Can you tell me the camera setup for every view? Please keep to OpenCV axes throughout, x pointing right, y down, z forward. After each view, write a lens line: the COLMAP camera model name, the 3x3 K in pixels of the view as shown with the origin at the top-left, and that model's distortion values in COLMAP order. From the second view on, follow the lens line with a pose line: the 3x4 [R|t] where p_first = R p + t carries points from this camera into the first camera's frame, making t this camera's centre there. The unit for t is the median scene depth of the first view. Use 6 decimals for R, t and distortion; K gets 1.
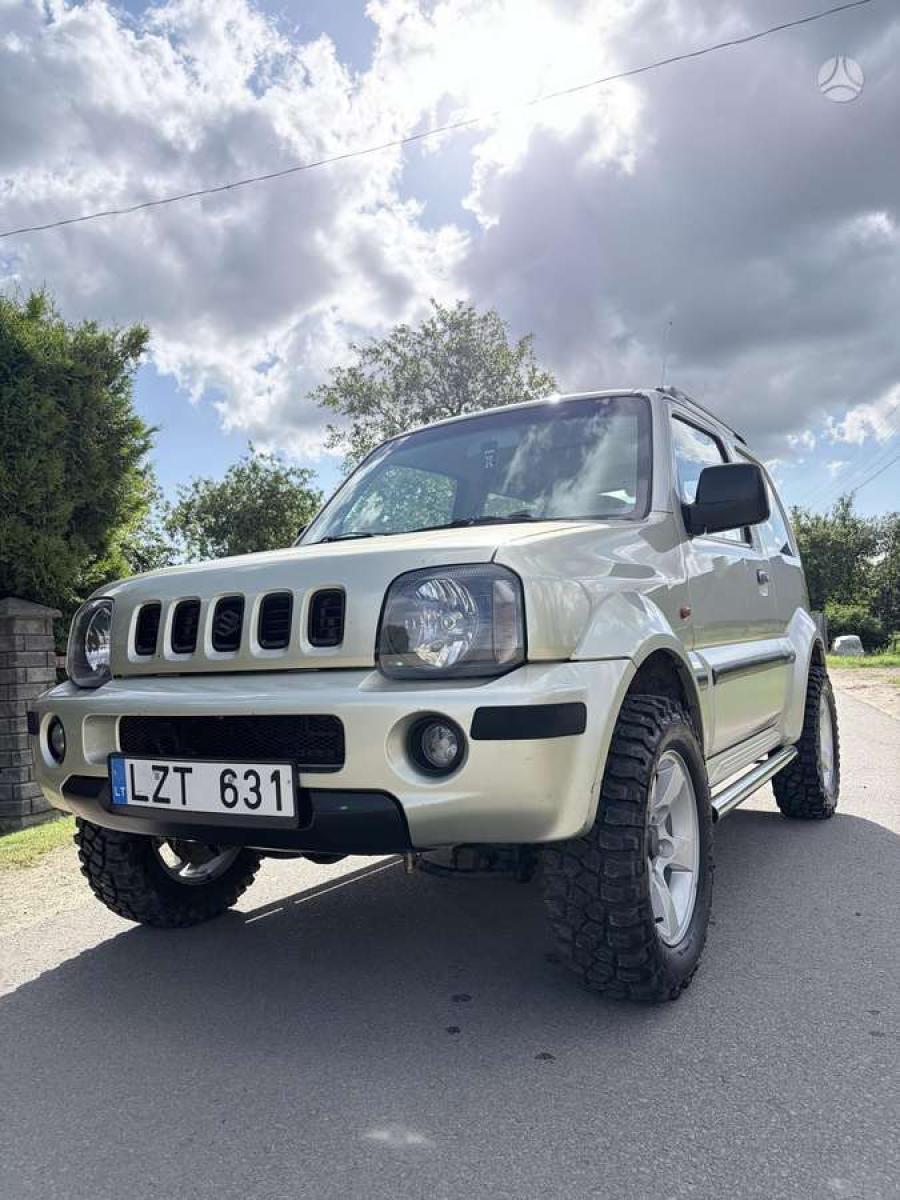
lens RADIAL K [[920.7, 0, 448.3], [0, 920.7, 594.4], [0, 0, 1]] dist [0.023026, -0.009193]
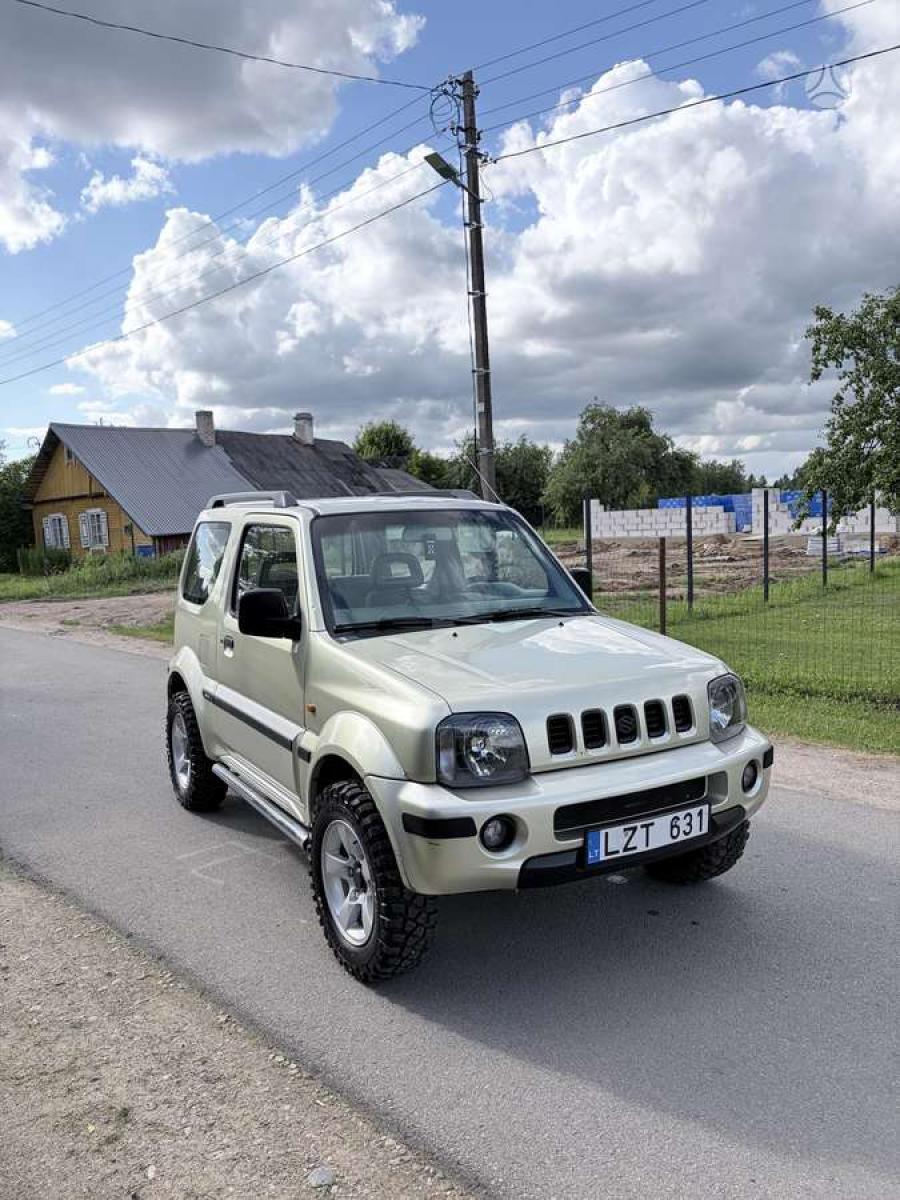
lens RADIAL K [[914.1, 0, 446.7], [0, 914.1, 596.9], [0, 0, 1]] dist [0.009517, 0.003200]
pose [[0.494623, -0.045724, 0.867904, -1.728099], [-0.042878, 0.996115, 0.076915, -0.288040], [-0.868049, -0.075258, 0.490741, 0.554767]]
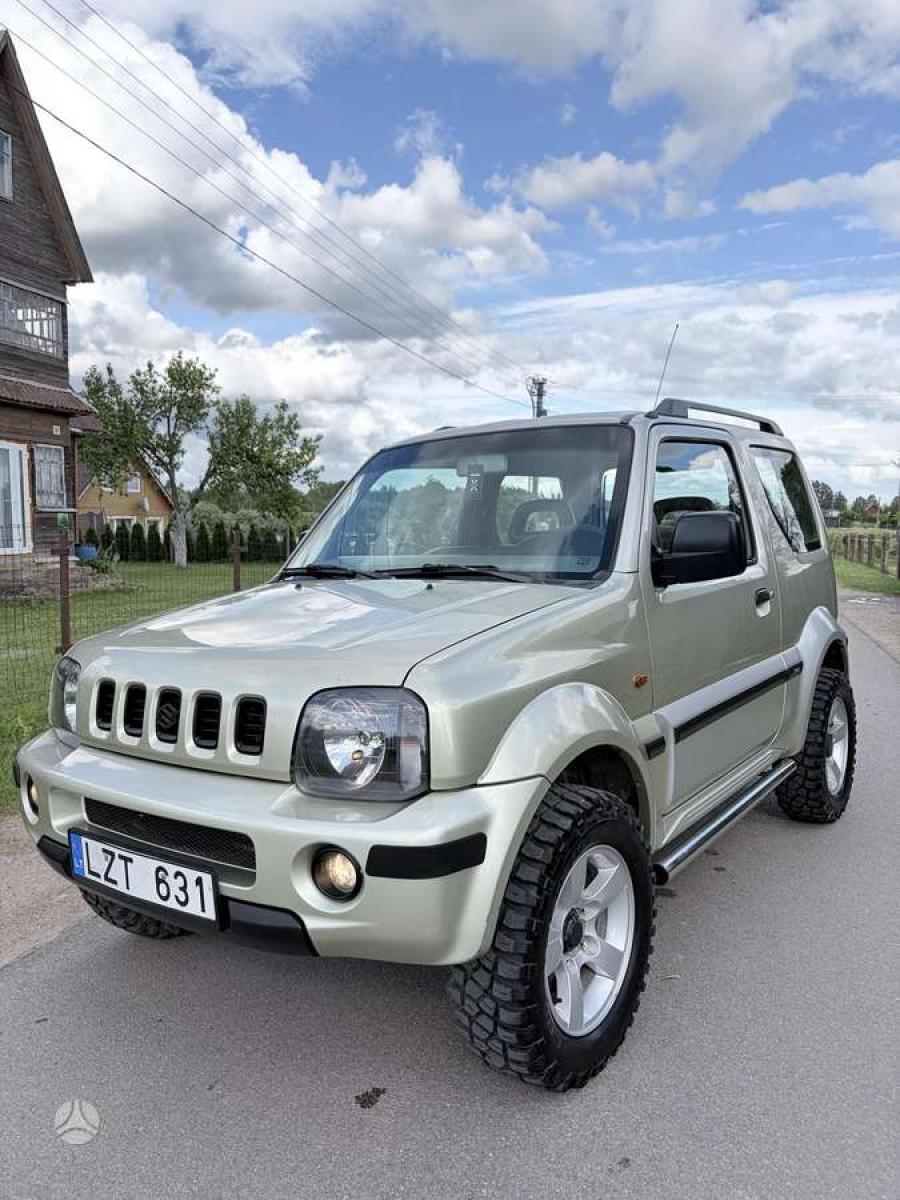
lens RADIAL K [[915.5, 0, 442.6], [0, 915.5, 604.9], [0, 0, 1]] dist [0.009782, -0.004518]
pose [[0.994845, 0.017404, -0.099905, 0.177538], [-0.003623, 0.990634, 0.136495, -0.244141], [0.101345, -0.135429, 0.985590, 0.023514]]
